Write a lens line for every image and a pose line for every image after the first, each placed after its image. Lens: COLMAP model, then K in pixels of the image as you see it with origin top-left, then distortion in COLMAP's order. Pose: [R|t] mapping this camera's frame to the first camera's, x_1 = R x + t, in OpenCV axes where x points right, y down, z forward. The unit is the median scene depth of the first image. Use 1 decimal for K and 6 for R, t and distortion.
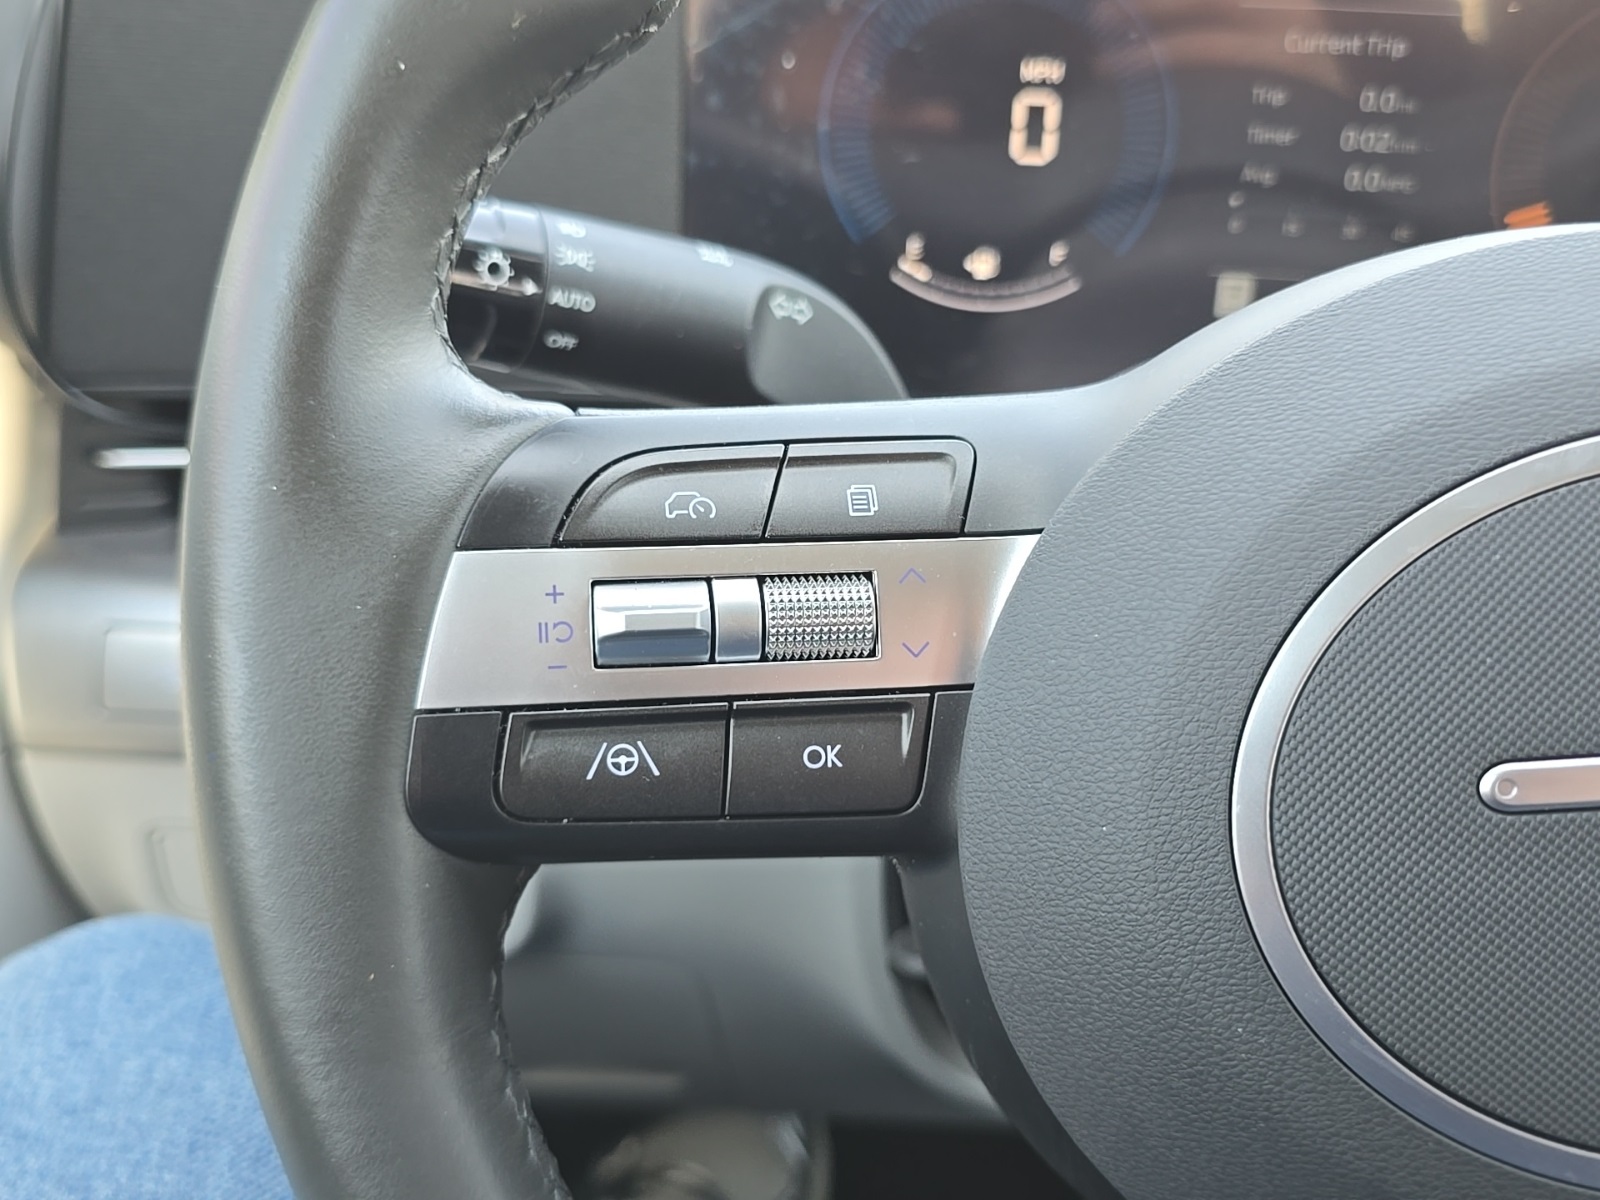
lens RADIAL K [[1519.9, 0, 800.0], [0, 1519.9, 600.0], [0, 0, 1]] dist [0.095718, -0.163417]
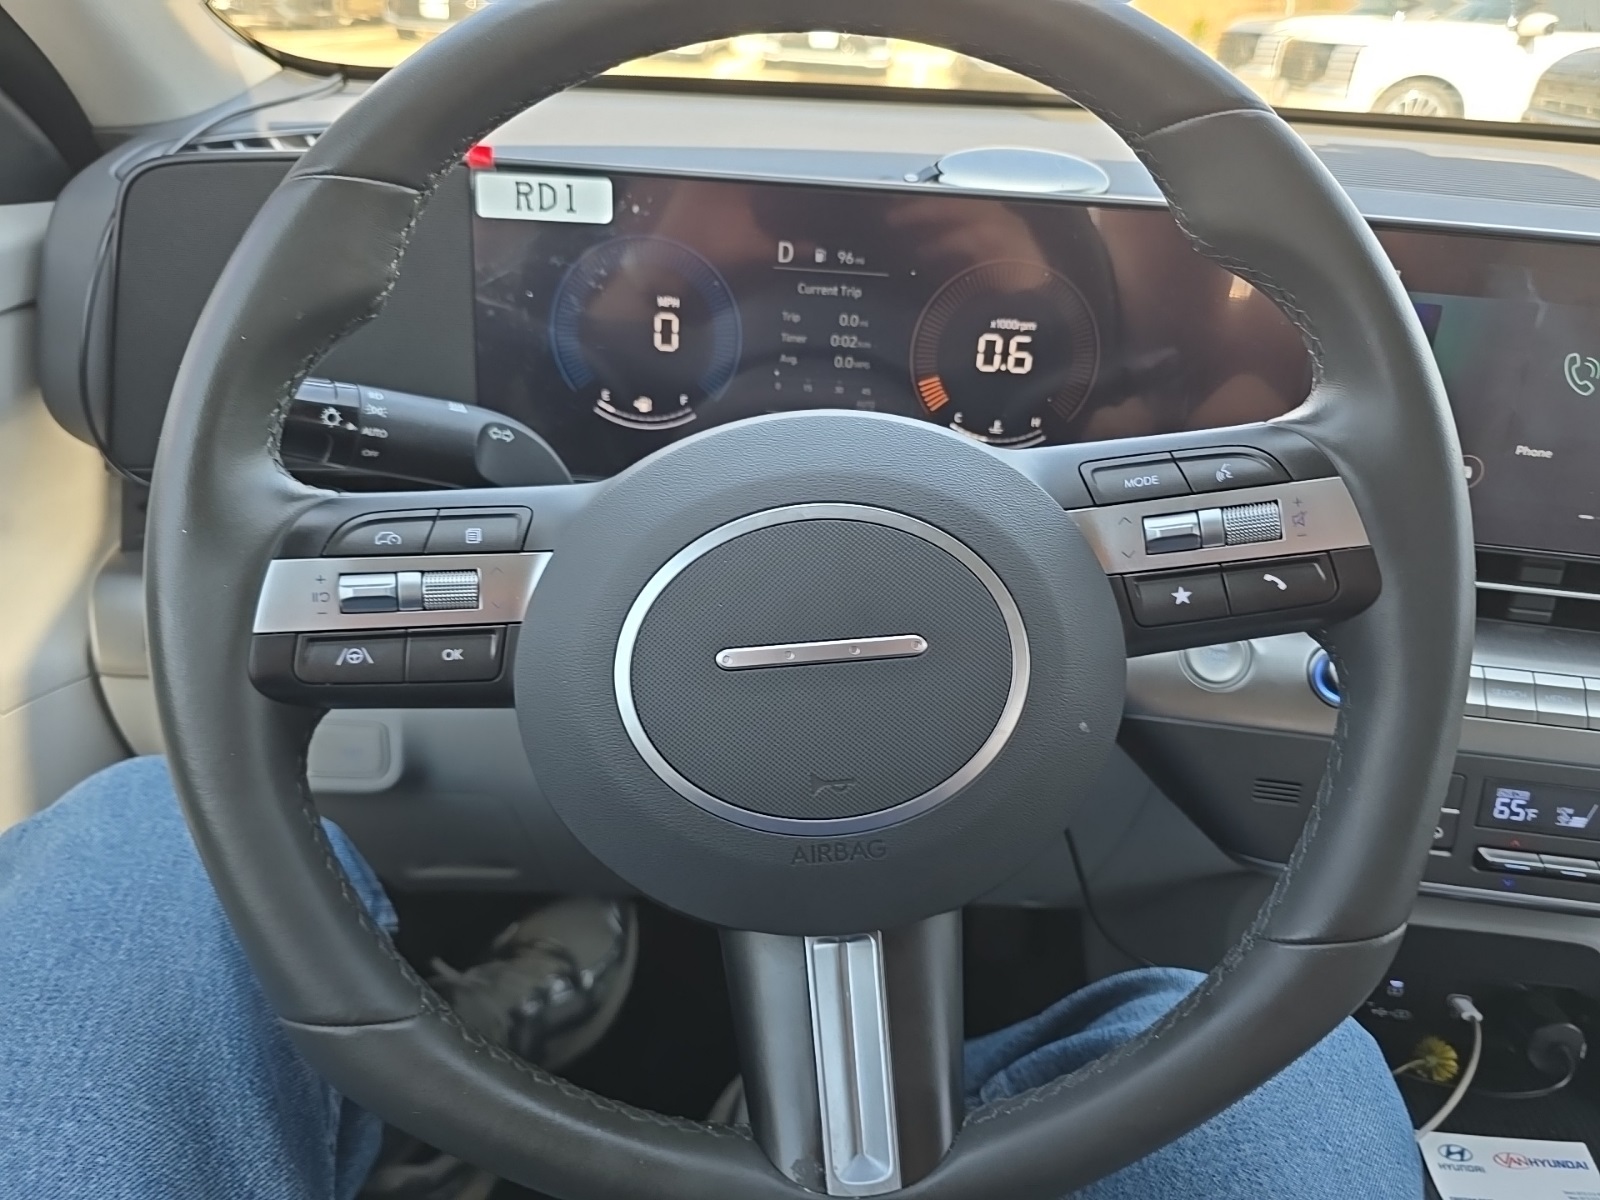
lens RADIAL K [[1092.3, 0, 805.7], [0, 1092.3, 607.6], [0, 0, 1]] dist [0.035121, -0.031316]
pose [[0.998197, -0.006088, 0.059718, 0.329624], [0.005657, 0.999957, 0.007383, 0.021536], [-0.059761, -0.007032, 0.998188, -0.454243]]
